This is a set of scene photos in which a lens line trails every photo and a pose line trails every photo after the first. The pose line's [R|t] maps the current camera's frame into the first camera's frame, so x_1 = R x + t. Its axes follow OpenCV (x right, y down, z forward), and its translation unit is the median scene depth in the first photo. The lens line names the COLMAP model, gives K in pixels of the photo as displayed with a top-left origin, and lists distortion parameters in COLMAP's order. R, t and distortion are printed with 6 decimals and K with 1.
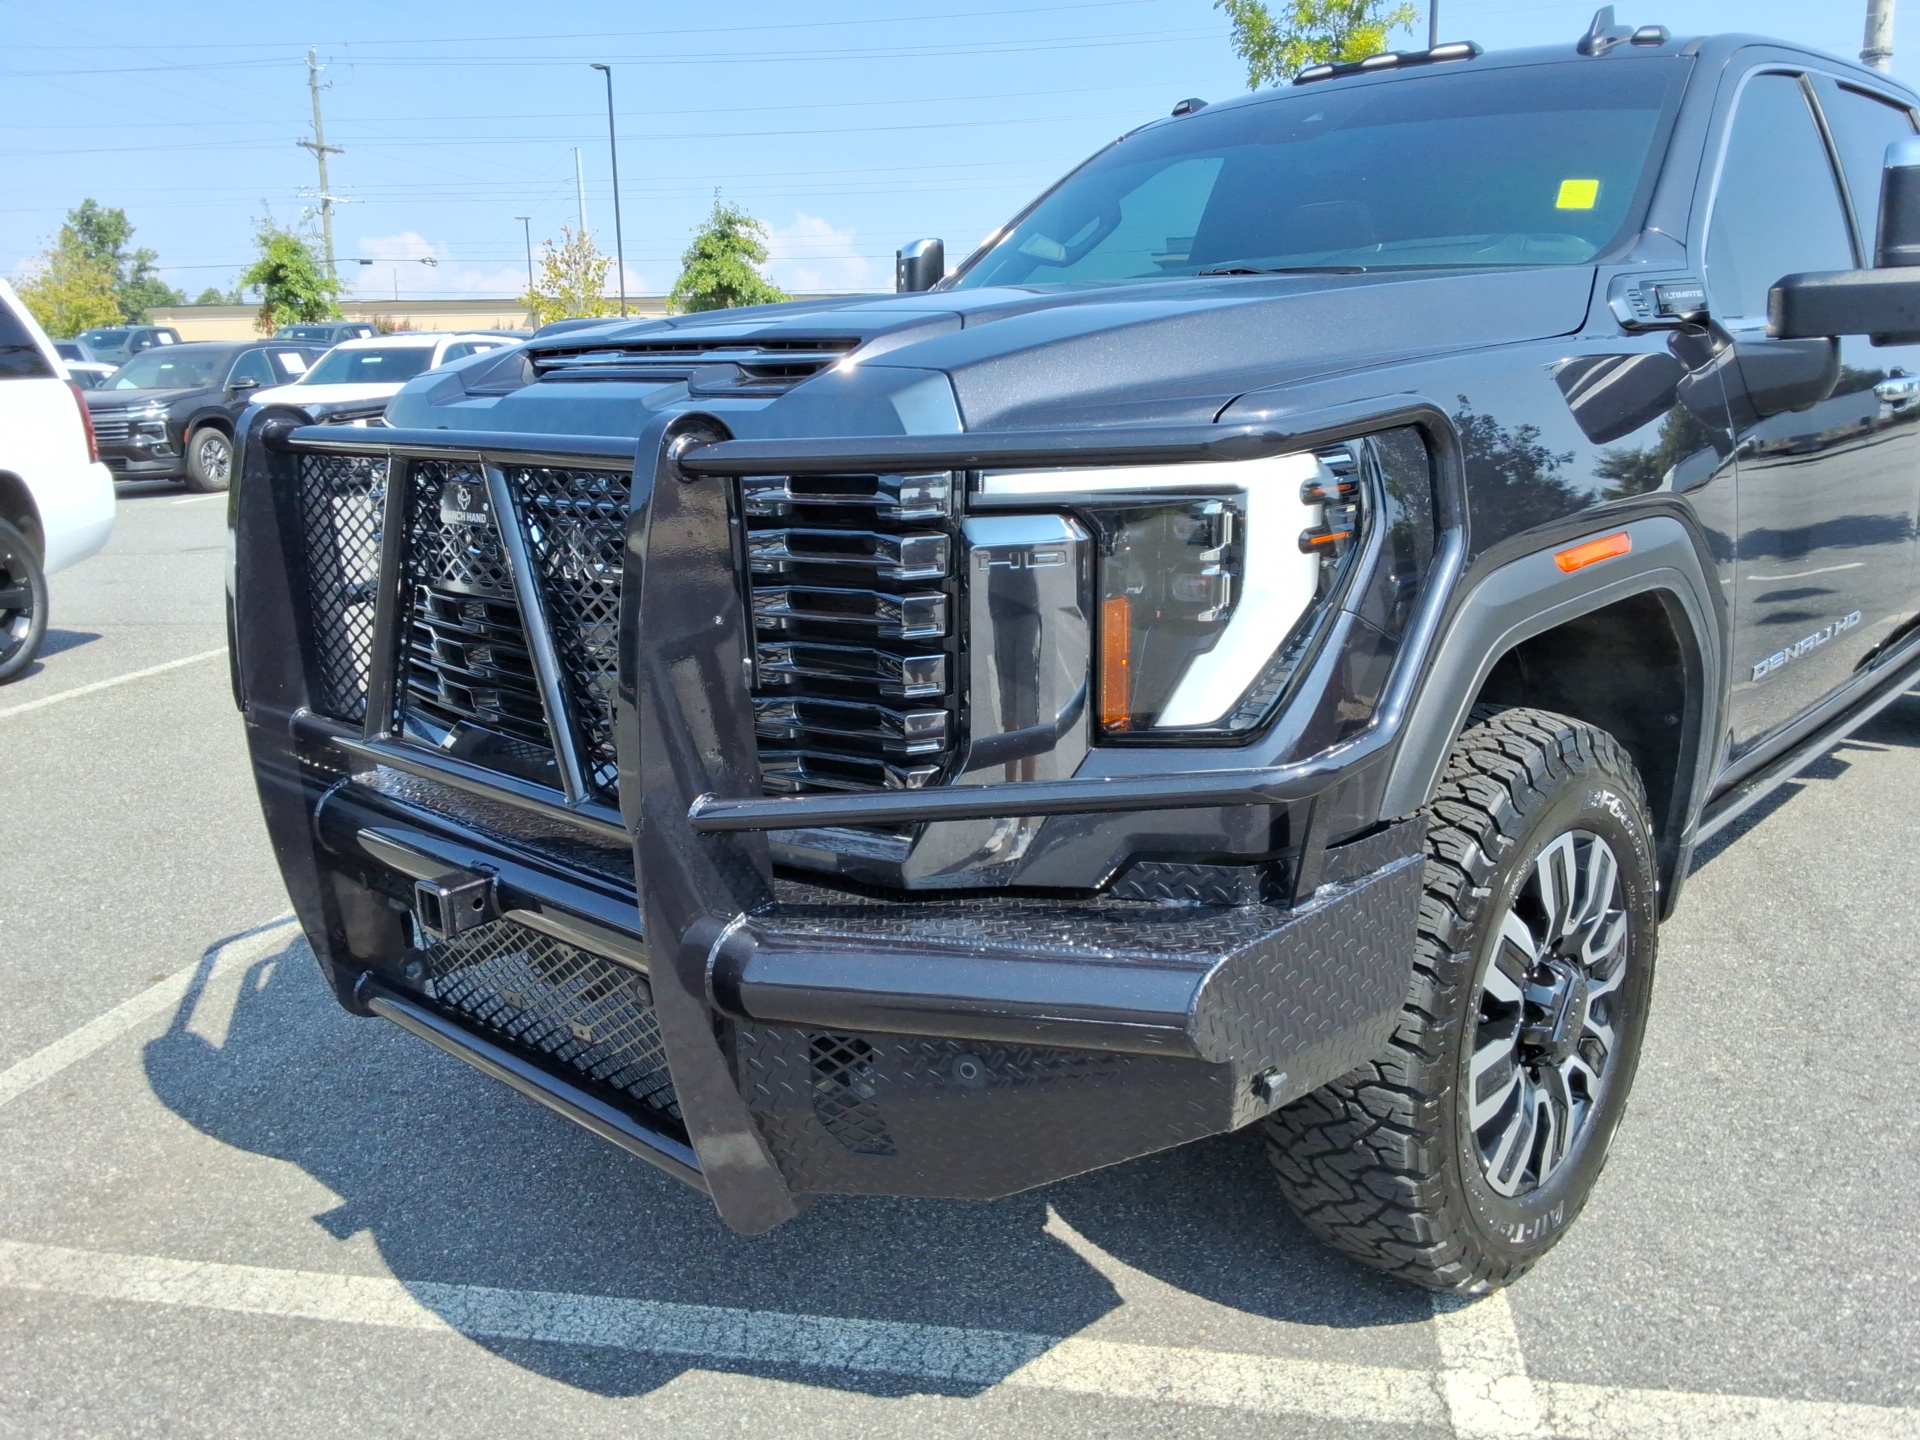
lens RADIAL K [[1534.4, 0, 958.2], [0, 1534.4, 683.0], [0, 0, 1]] dist [0.132777, -0.201699]
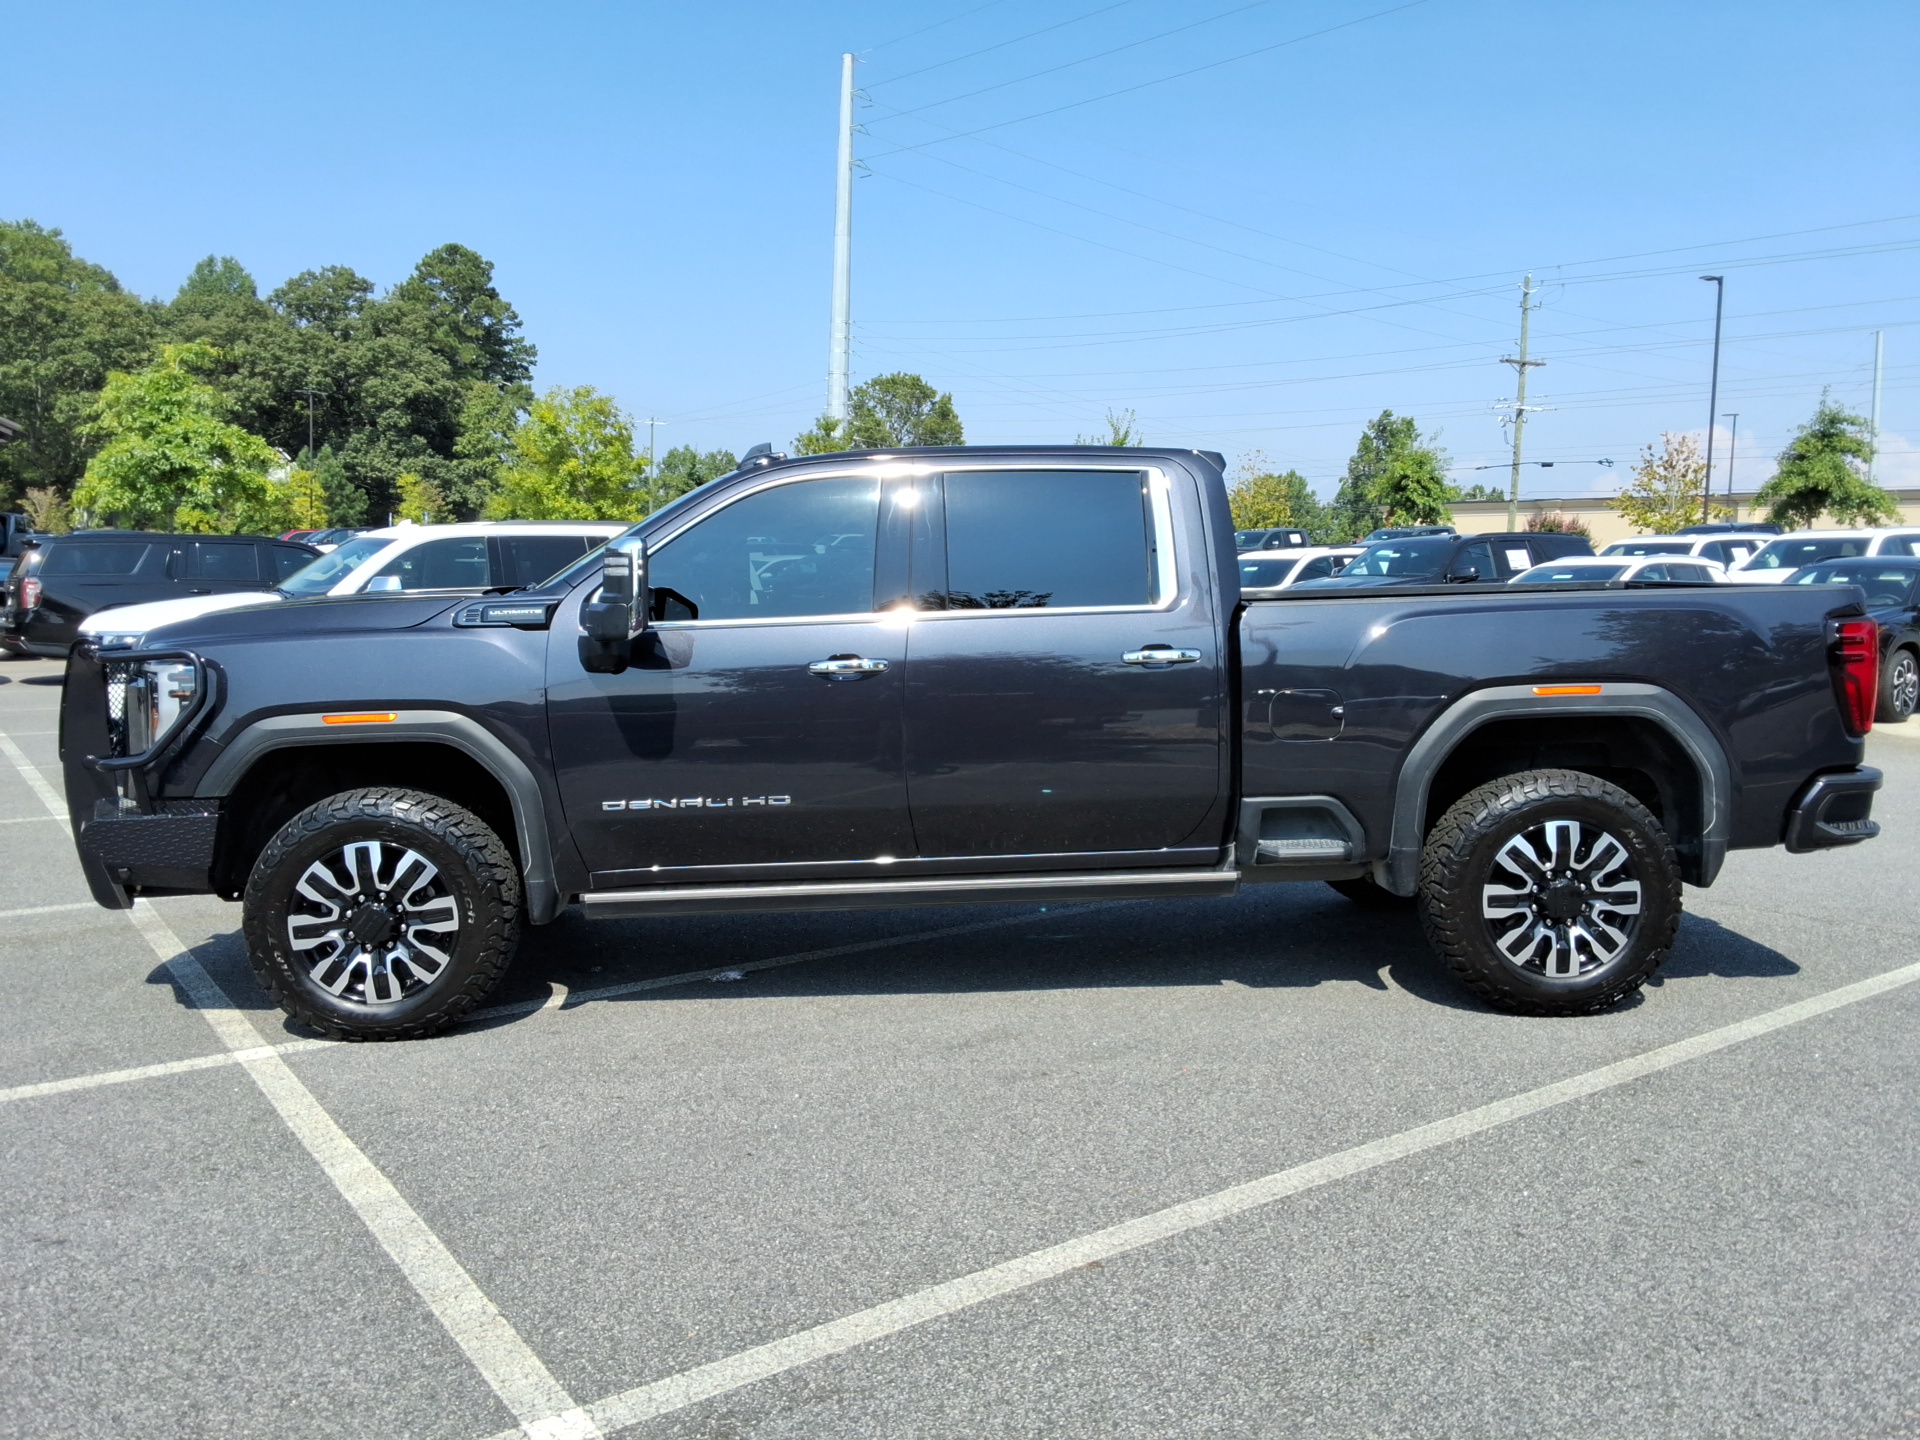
lens RADIAL K [[1542.5, 0, 973.5], [0, 1542.5, 699.2], [0, 0, 1]] dist [0.097026, -0.147105]
pose [[0.714661, 0.088164, -0.693892, 0.152849], [-0.161258, 0.986069, -0.040797, -0.010145], [0.680629, 0.141052, 0.718922, -0.006445]]
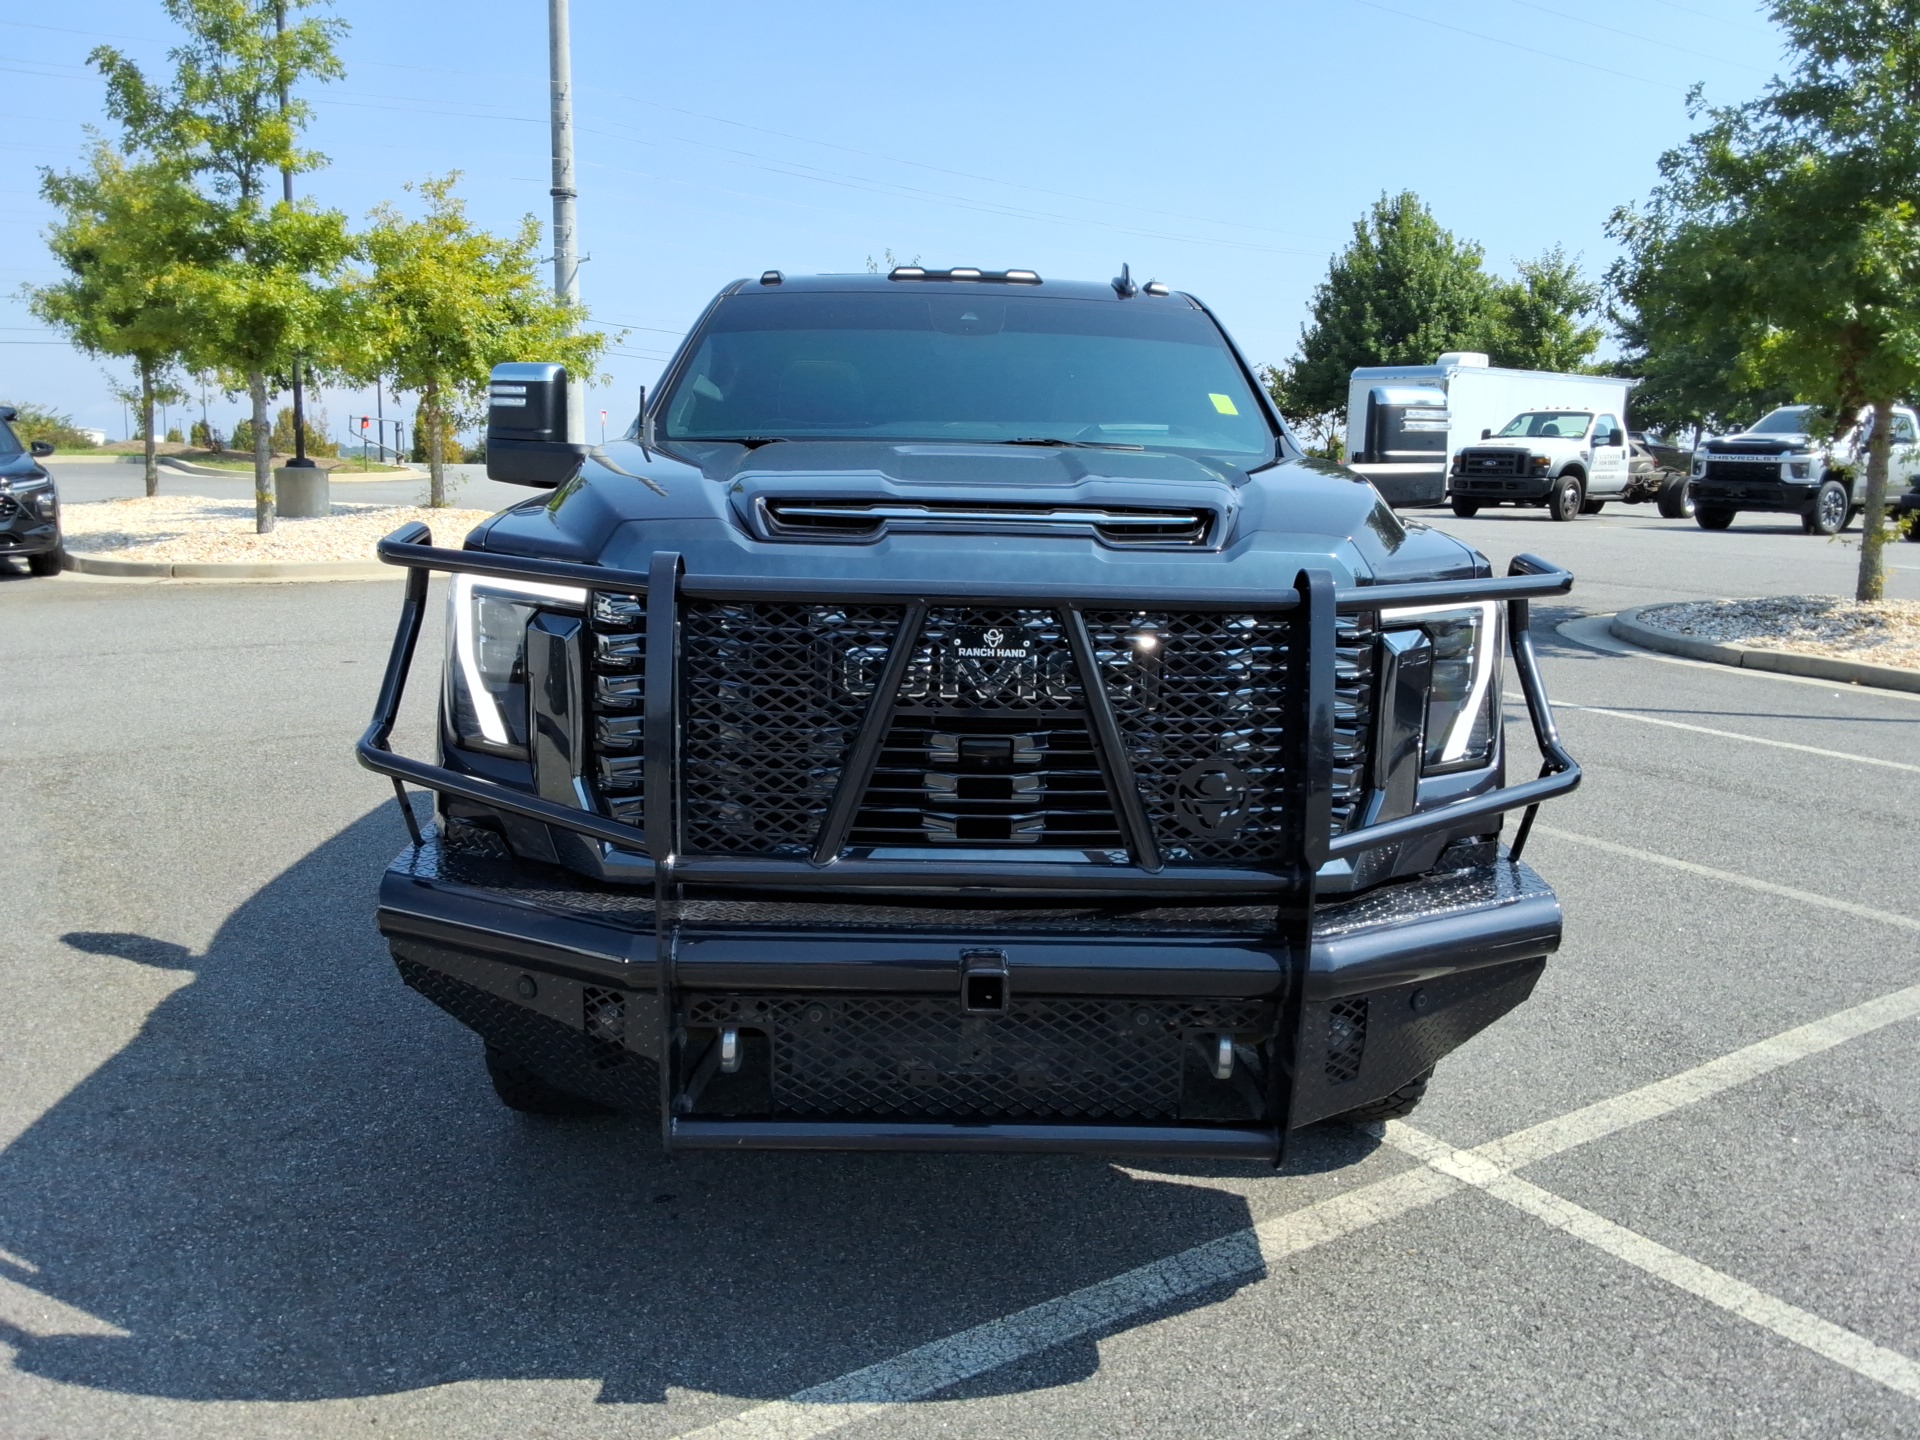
lens RADIAL K [[1542.5, 0, 973.5], [0, 1542.5, 699.2], [0, 0, 1]] dist [0.097026, -0.147105]
pose [[0.703534, -0.071353, 0.707071, -0.058453], [0.102913, 0.994688, -0.002020, -0.003644], [-0.703171, 0.074188, 0.707140, 0.009384]]
